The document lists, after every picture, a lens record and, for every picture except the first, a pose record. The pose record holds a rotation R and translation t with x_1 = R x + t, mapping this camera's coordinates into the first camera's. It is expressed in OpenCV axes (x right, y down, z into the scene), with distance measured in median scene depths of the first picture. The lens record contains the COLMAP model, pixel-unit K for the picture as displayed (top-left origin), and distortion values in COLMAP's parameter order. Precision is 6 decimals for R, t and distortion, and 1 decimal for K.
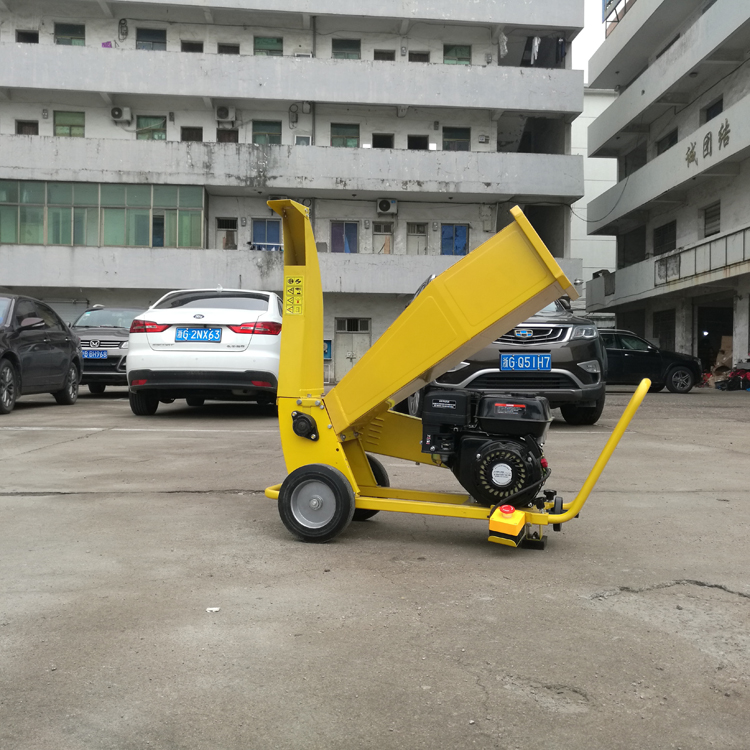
lens RADIAL K [[789.3, 0, 389.3], [0, 789.3, 386.7], [0, 0, 1]] dist [-0.033902, 0.077904]
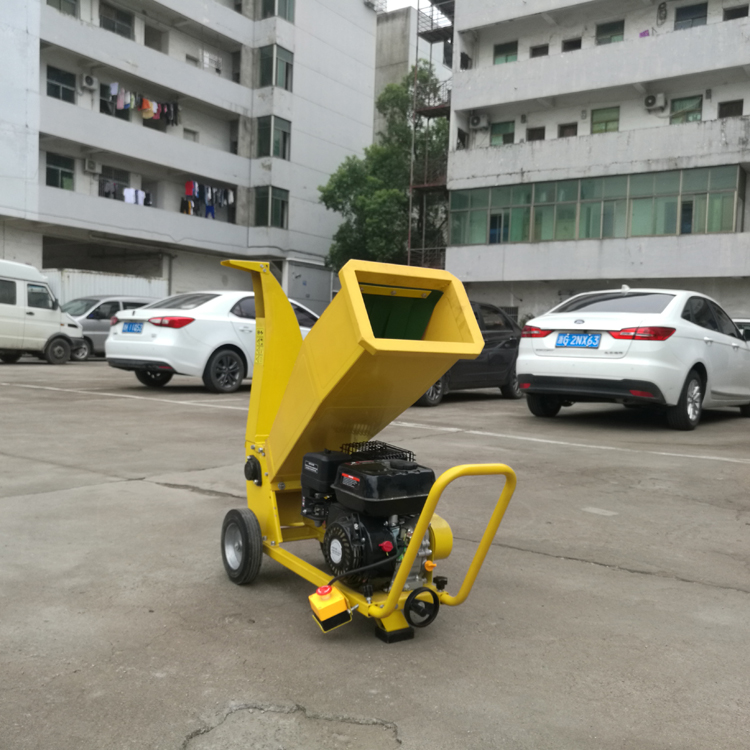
lens RADIAL K [[802.0, 0, 386.6], [0, 802.0, 380.4], [0, 0, 1]] dist [-0.077838, 0.167836]
pose [[0.767746, 0.043132, -0.639300, 0.053863], [-0.037254, 0.999049, 0.022665, -0.007721], [0.639670, 0.006415, 0.768623, 0.022210]]
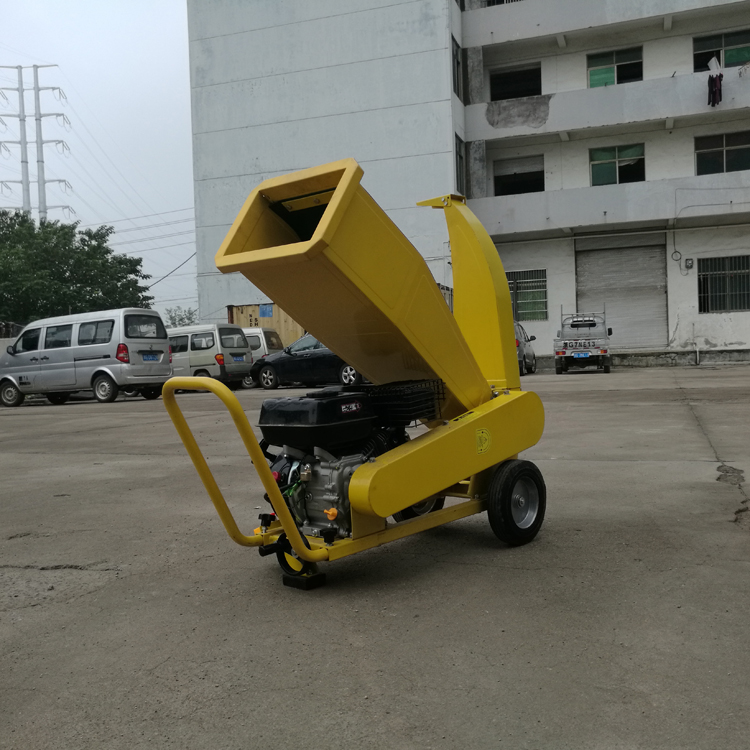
lens RADIAL K [[800.8, 0, 378.0], [0, 800.8, 363.0], [0, 0, 1]] dist [-0.016134, 0.031104]
pose [[-0.424915, 0.003091, -0.905228, 0.064090], [0.010220, 0.999947, -0.001383, -0.001303], [0.905175, -0.009839, -0.424924, 0.102738]]
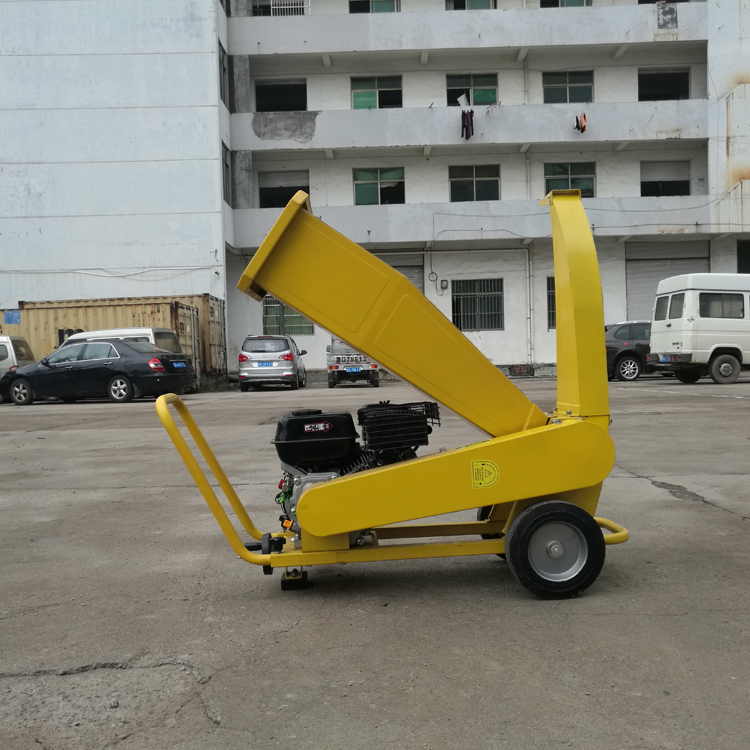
lens RADIAL K [[802.0, 0, 386.6], [0, 802.0, 380.4], [0, 0, 1]] dist [-0.077838, 0.167836]
pose [[-0.110259, 0.006758, -0.993880, 0.060352], [0.004714, 0.999969, 0.006276, -0.002075], [0.993892, -0.003993, -0.110287, 0.073556]]
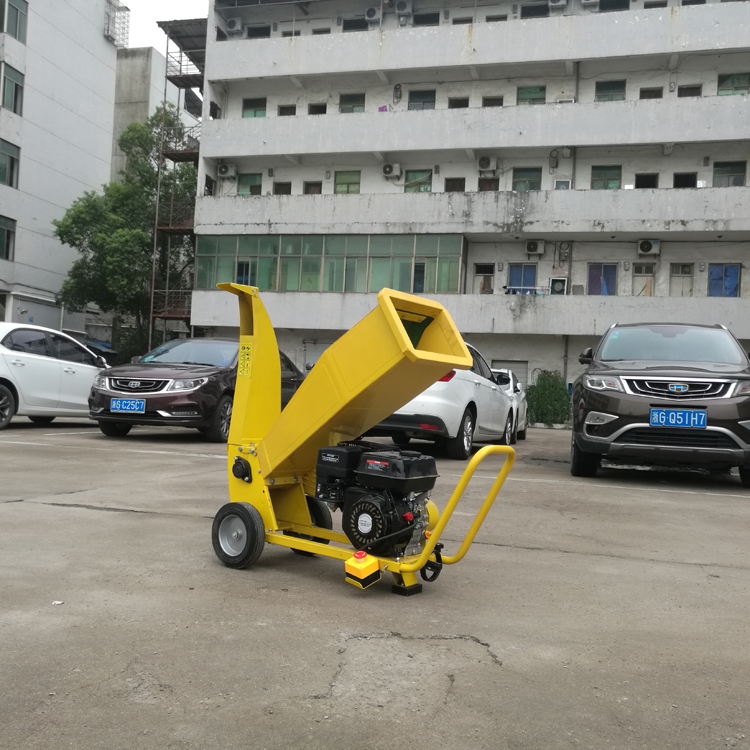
lens RADIAL K [[791.3, 0, 391.7], [0, 791.3, 388.2], [0, 0, 1]] dist [-0.024481, 0.059254]
pose [[0.939647, 0.029260, -0.340893, 0.038779], [-0.046253, 0.998054, -0.041827, -0.002524], [0.339005, 0.055069, 0.939171, -0.004069]]
